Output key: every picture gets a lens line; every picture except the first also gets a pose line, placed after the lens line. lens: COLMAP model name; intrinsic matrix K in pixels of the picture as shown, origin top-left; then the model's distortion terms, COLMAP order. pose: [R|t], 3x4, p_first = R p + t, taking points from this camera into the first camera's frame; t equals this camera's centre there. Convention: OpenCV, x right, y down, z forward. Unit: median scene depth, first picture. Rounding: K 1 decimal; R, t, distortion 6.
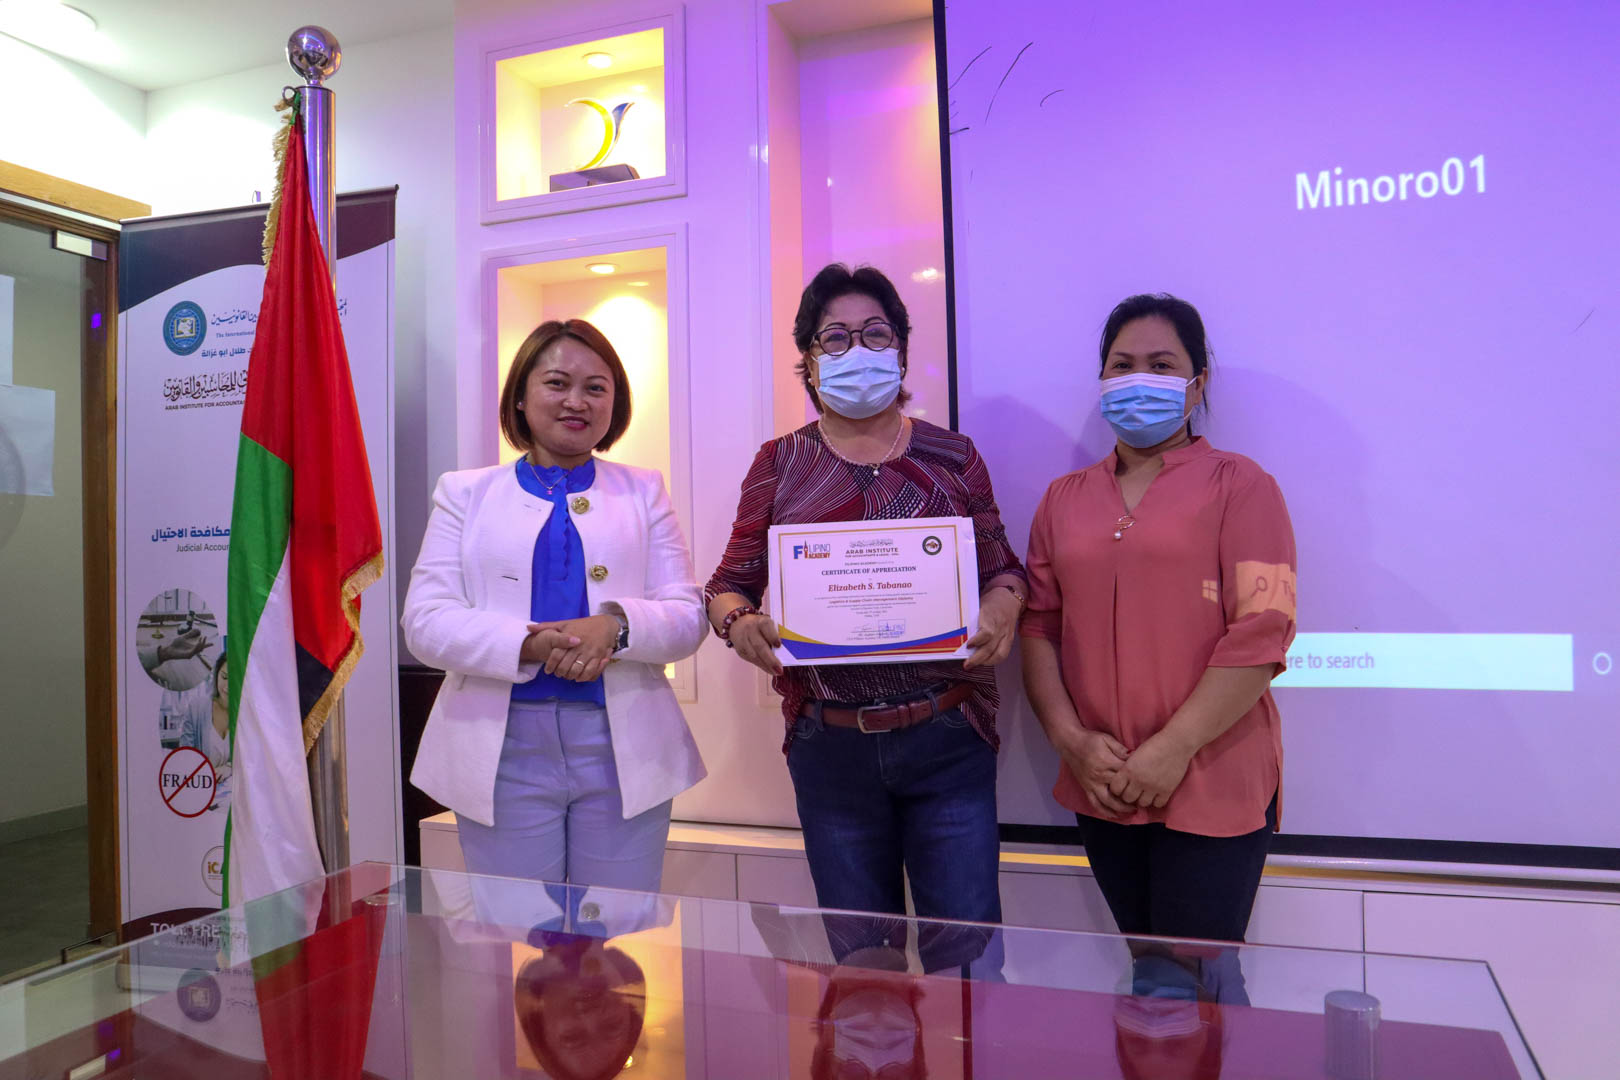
lens RADIAL K [[1222.8, 0, 795.1], [0, 1222.8, 541.1], [0, 0, 1]] dist [-0.070743, 0.035054]
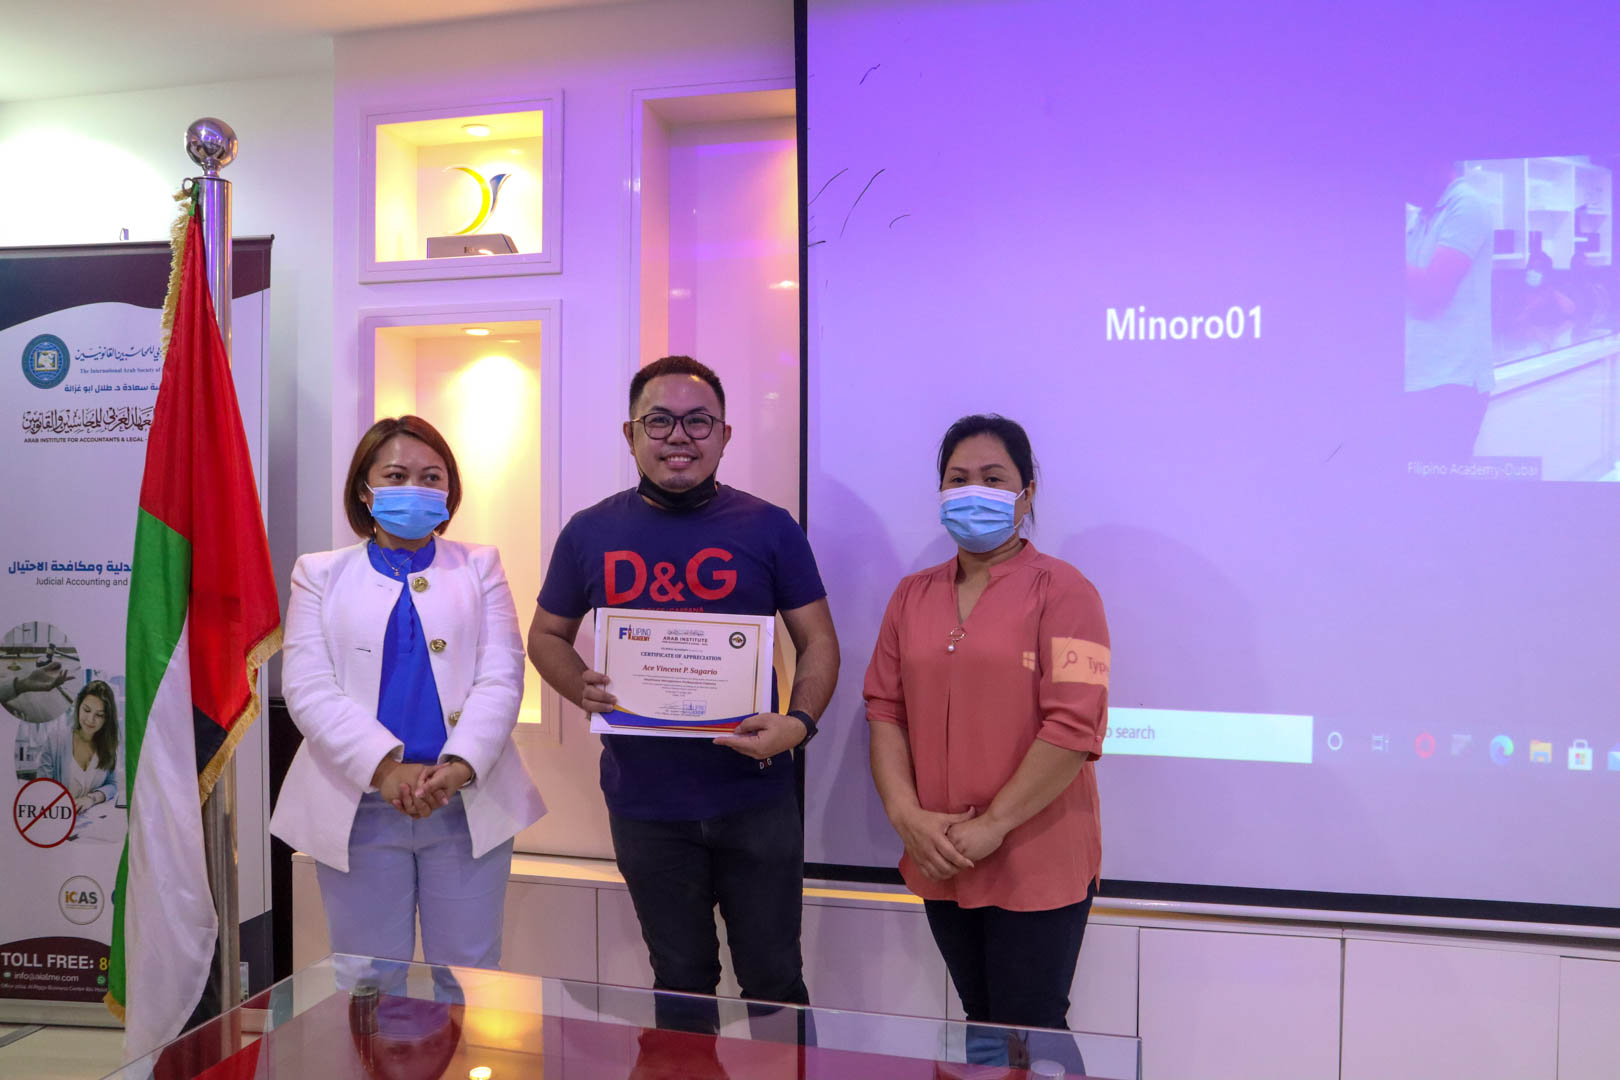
lens RADIAL K [[1317.1, 0, 798.6], [0, 1317.1, 542.6], [0, 0, 1]] dist [-0.089595, 0.091292]
pose [[0.992204, 0.023268, 0.122431, -0.020735], [-0.027480, 0.999083, 0.032822, -0.105117], [-0.121555, -0.035930, 0.991934, -0.191193]]
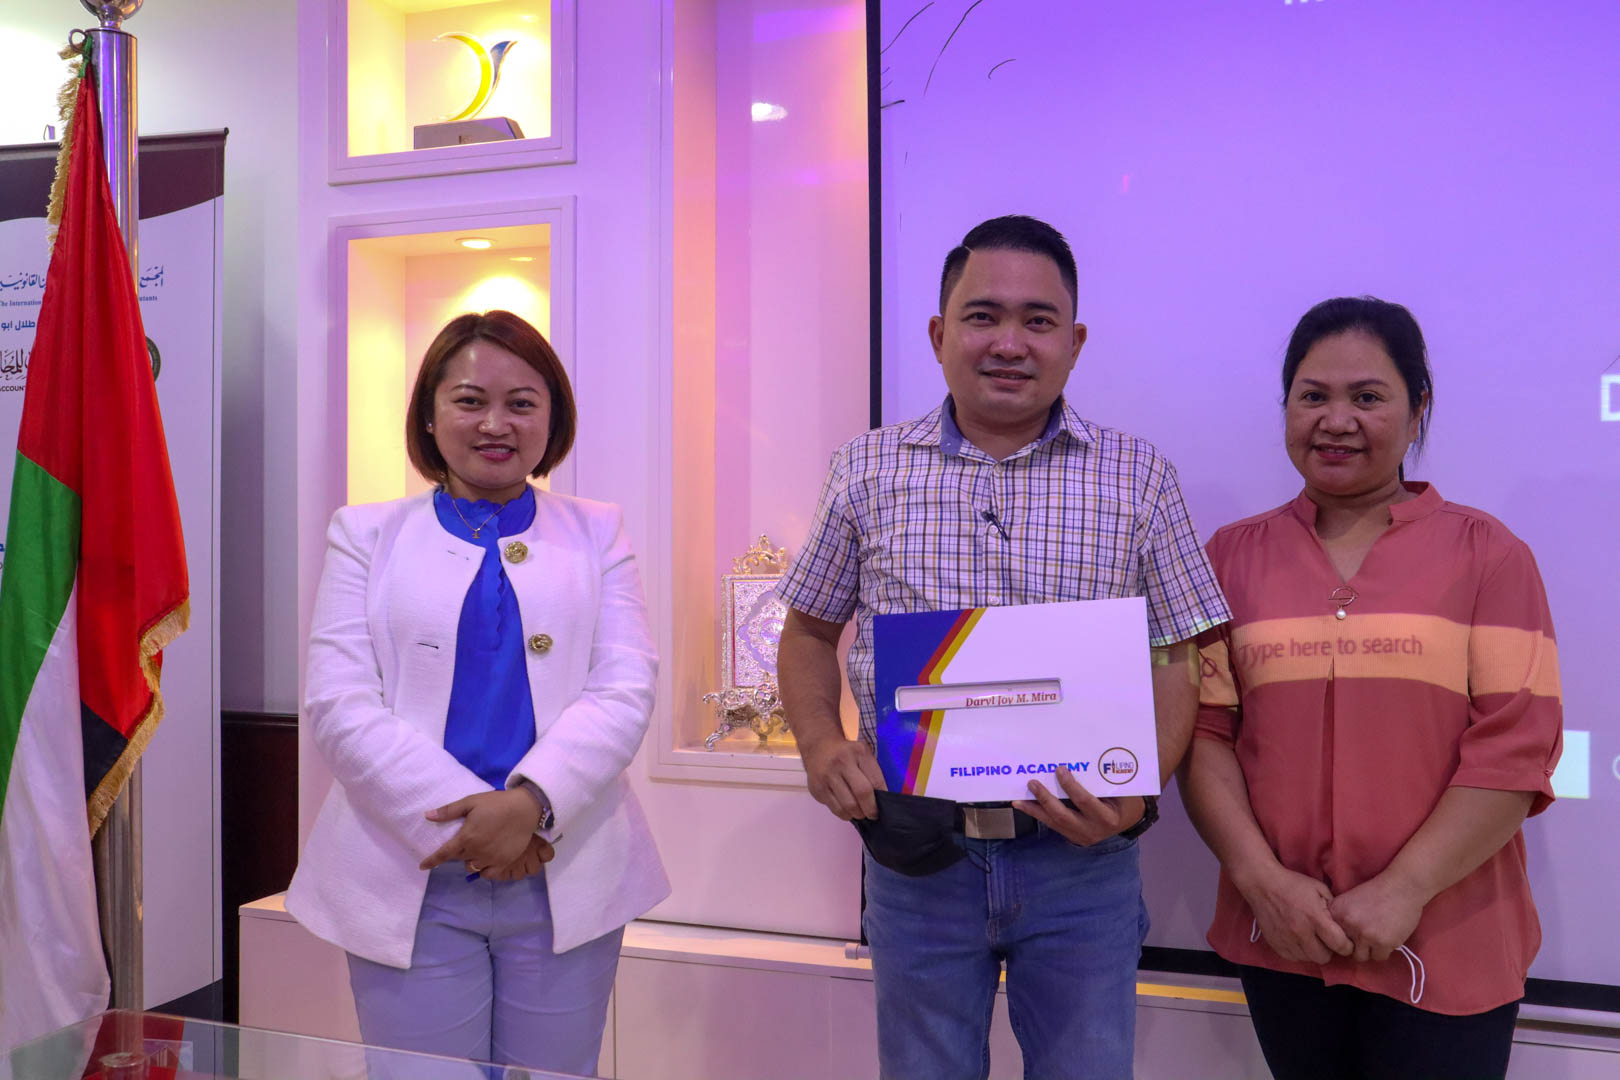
lens RADIAL K [[1560.6, 0, 806.9], [0, 1560.6, 550.6], [0, 0, 1]] dist [-0.001078, 0.000000]
pose [[0.999583, 0.023541, 0.016714, 0.064528], [-0.023921, 0.999451, 0.022939, -0.055176], [-0.016165, -0.023330, 0.999597, -0.081140]]
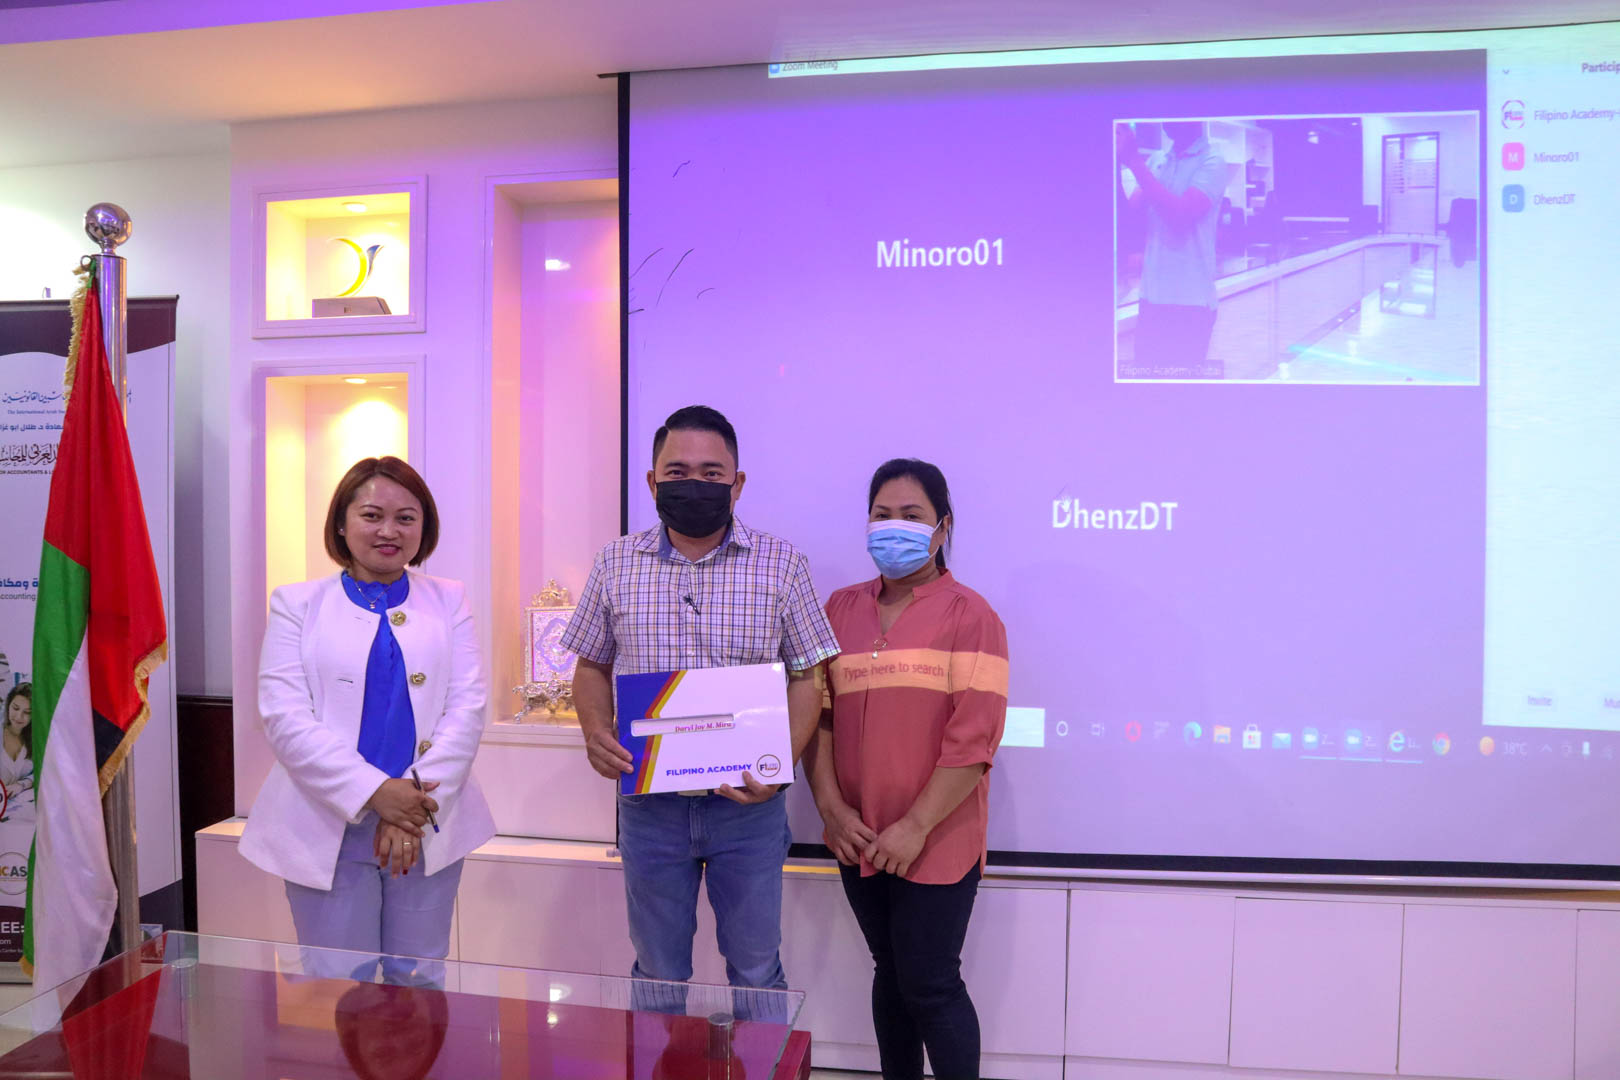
lens RADIAL K [[1155.6, 0, 808.0], [0, 1155.6, 537.2], [0, 0, 1]] dist [-0.125013, 0.085544]
pose [[0.978831, 0.019622, 0.203725, 0.069310], [-0.027168, 0.999042, 0.034310, -0.142944], [-0.202857, -0.039118, 0.978427, -0.250621]]
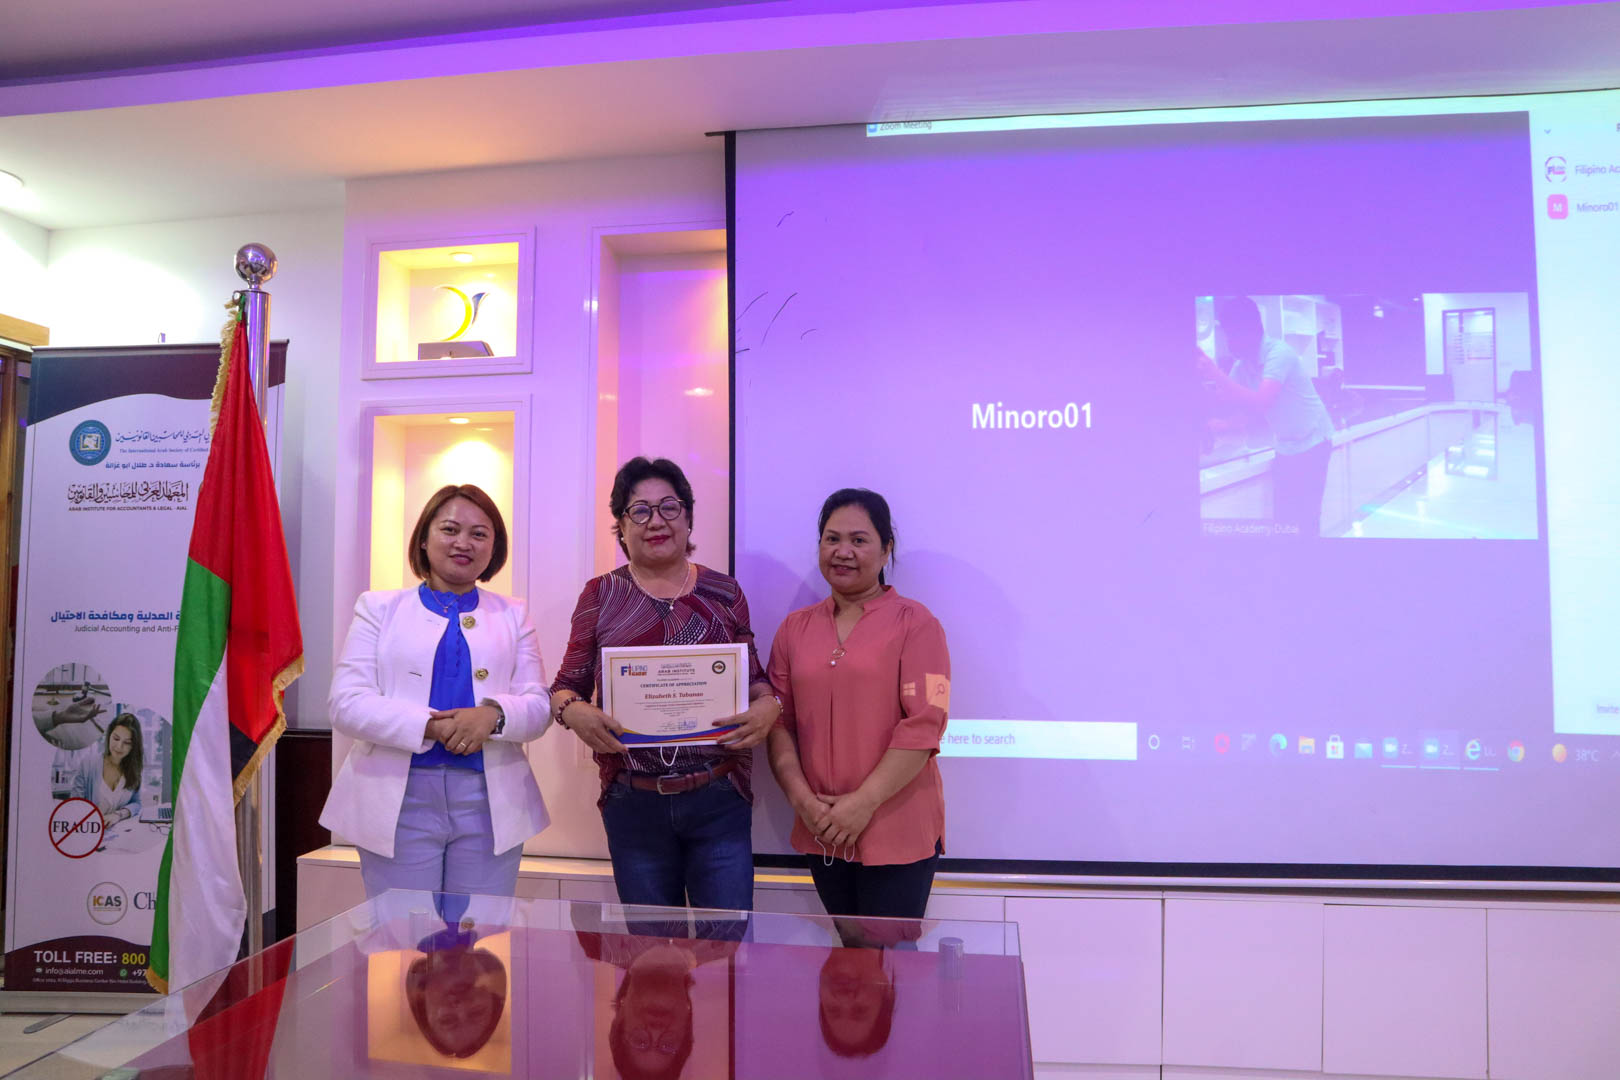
lens RADIAL K [[1155.6, 0, 793.6], [0, 1155.6, 546.7], [0, 0, 1]] dist [-0.125013, 0.085544]
pose [[0.977538, 0.032313, 0.208266, -0.073471], [-0.025387, 0.999035, -0.035844, -0.070256], [-0.209224, 0.029752, 0.977415, -0.285581]]
